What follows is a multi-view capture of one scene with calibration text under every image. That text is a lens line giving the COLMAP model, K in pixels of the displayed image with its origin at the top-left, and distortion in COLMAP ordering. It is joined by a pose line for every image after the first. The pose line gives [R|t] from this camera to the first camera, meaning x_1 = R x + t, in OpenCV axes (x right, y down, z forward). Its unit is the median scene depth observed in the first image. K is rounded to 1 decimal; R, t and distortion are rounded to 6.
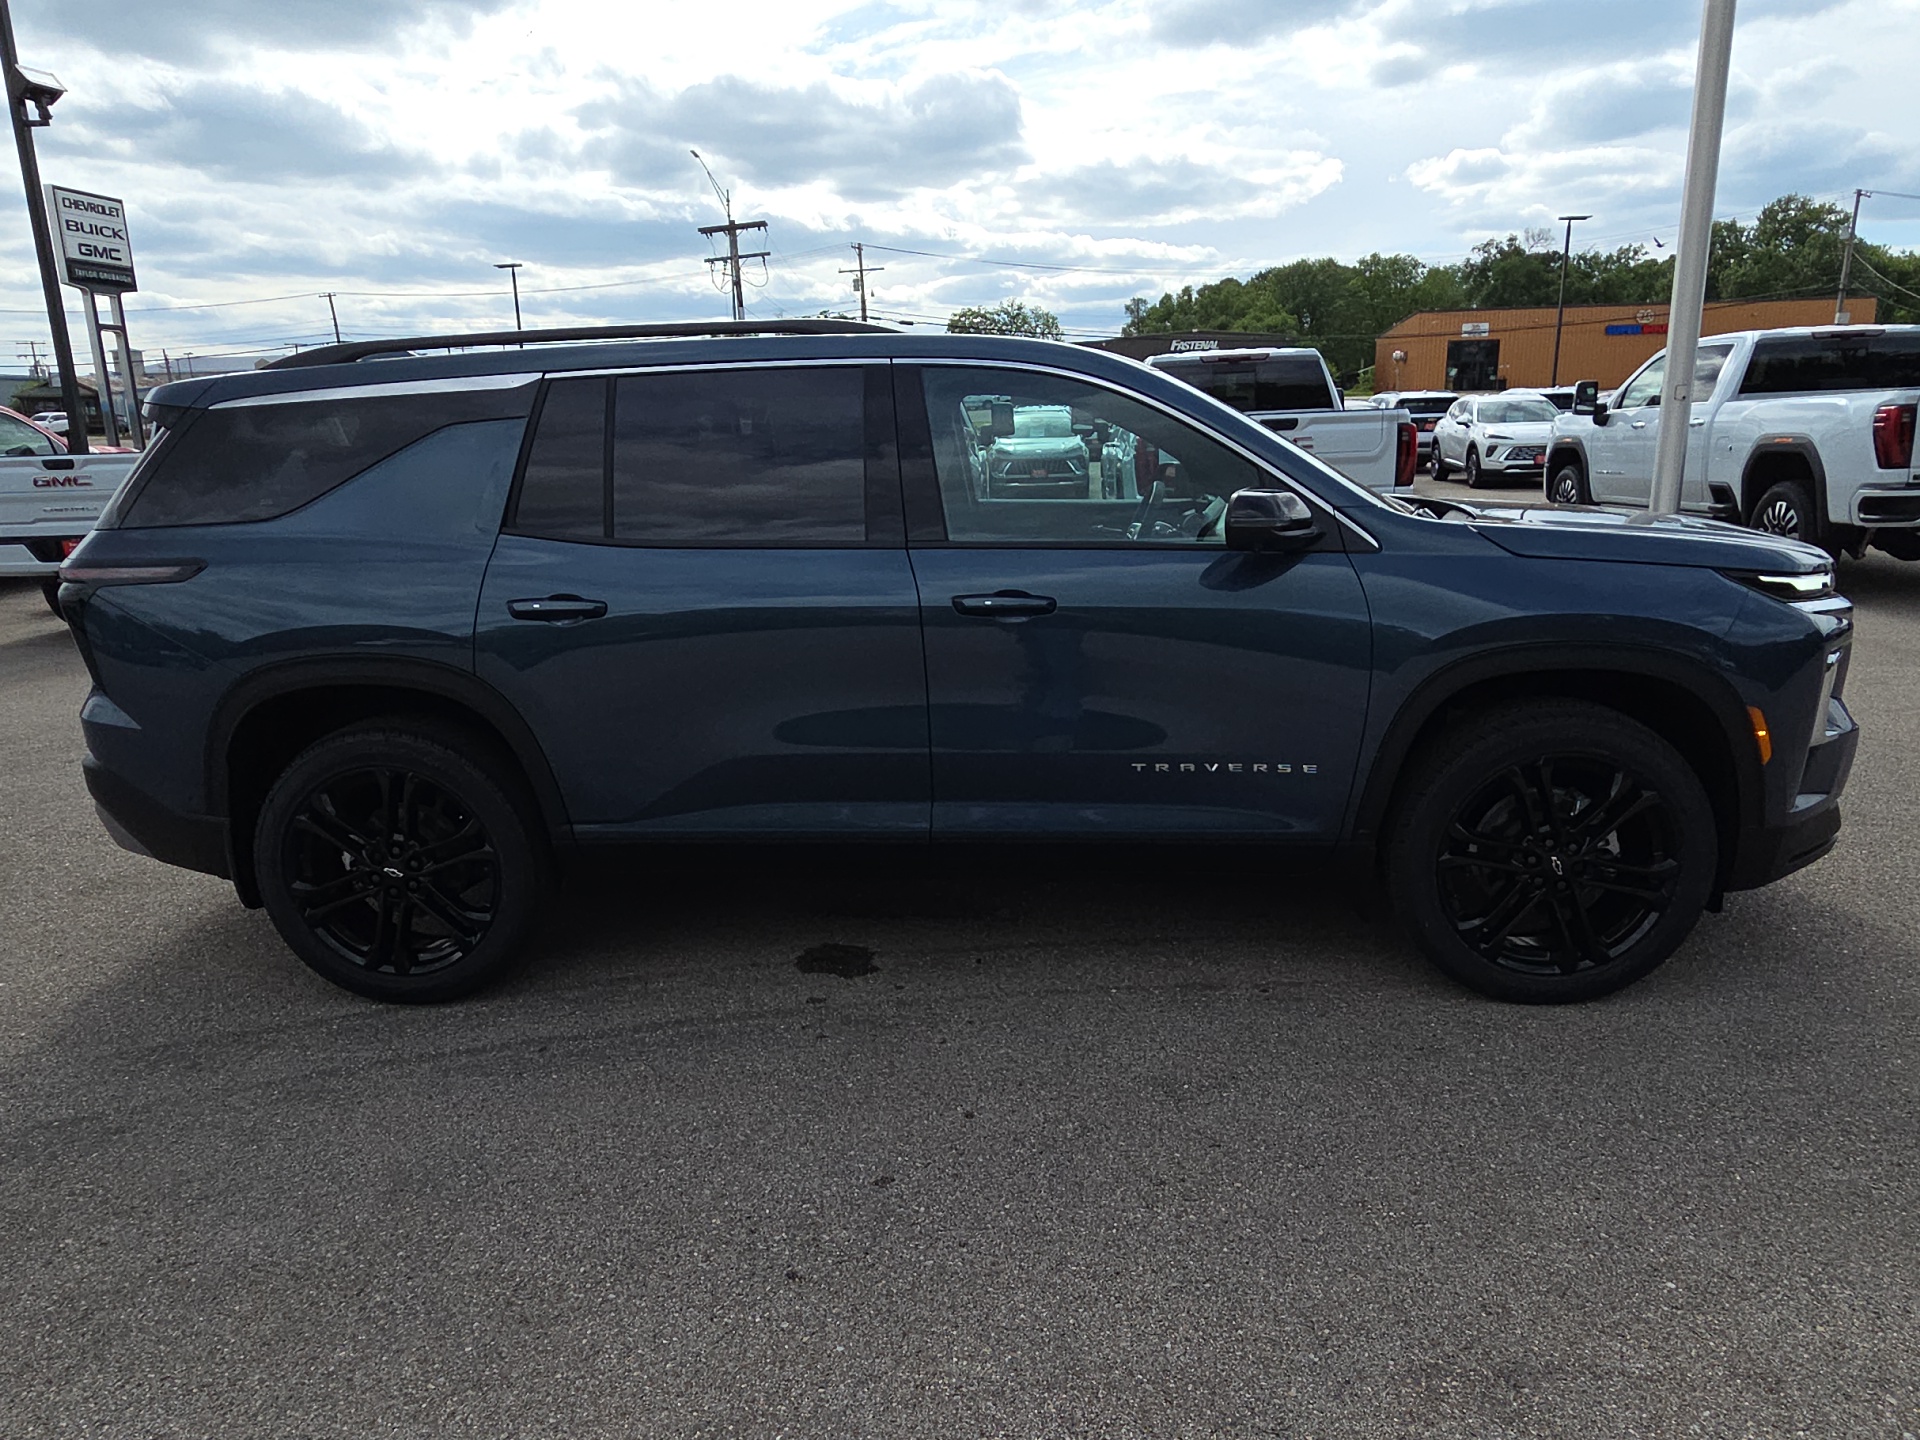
lens RADIAL K [[1309.3, 0, 929.6], [0, 1309.3, 755.2], [0, 0, 1]] dist [-0.005962, 0.008670]
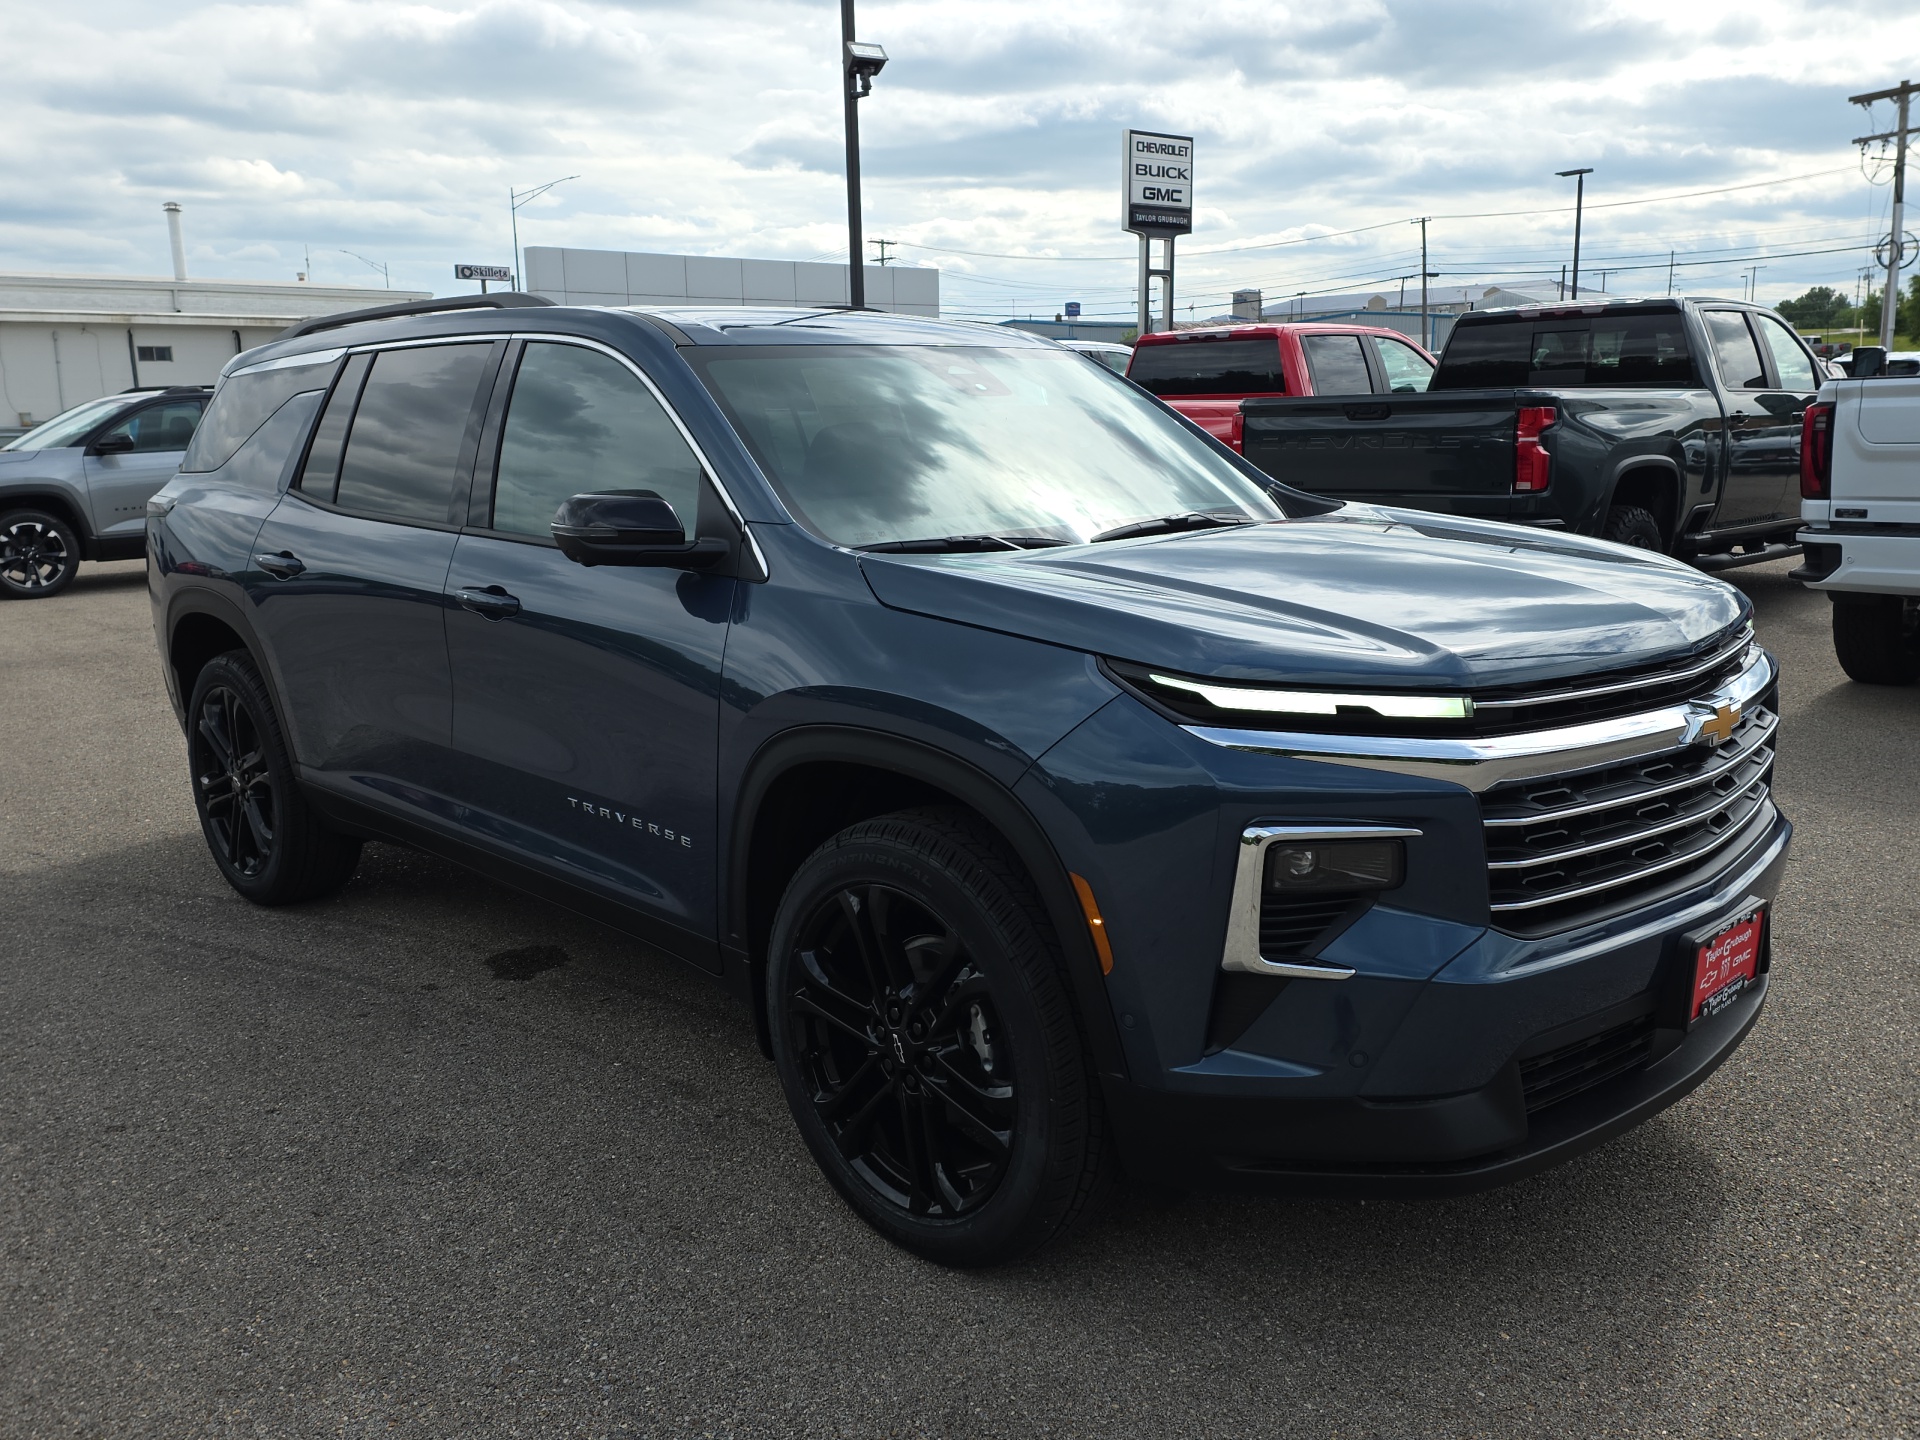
lens RADIAL K [[1620.2, 0, 959.7], [0, 1620.2, 710.7], [0, 0, 1]] dist [0.122667, -0.109524]
pose [[0.730433, 0.144113, -0.667607, 0.119048], [-0.172456, 0.984728, 0.023882, -0.013477], [0.660853, 0.097688, 0.744131, 0.040095]]
